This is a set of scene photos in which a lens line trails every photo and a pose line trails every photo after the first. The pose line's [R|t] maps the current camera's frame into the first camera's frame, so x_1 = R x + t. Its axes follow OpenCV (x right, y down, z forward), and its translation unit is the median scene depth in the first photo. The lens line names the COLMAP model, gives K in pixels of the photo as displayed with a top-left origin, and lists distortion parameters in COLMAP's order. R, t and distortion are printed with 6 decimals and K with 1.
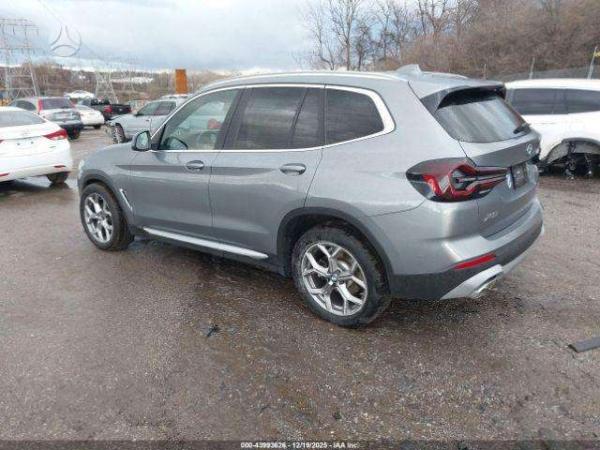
lens RADIAL K [[431.5, 0, 303.2], [0, 431.5, 224.4], [0, 0, 1]] dist [0.035051, -0.044016]
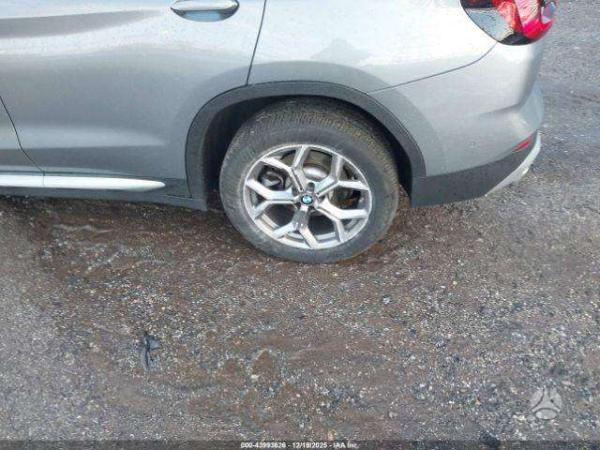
lens RADIAL K [[431.5, 0, 303.2], [0, 431.5, 224.4], [0, 0, 1]] dist [0.035051, -0.044016]
pose [[0.849167, -0.287399, 0.443077, -0.221814], [0.134618, 0.929041, 0.344618, -0.054470], [-0.510680, -0.232992, 0.827599, 0.482697]]
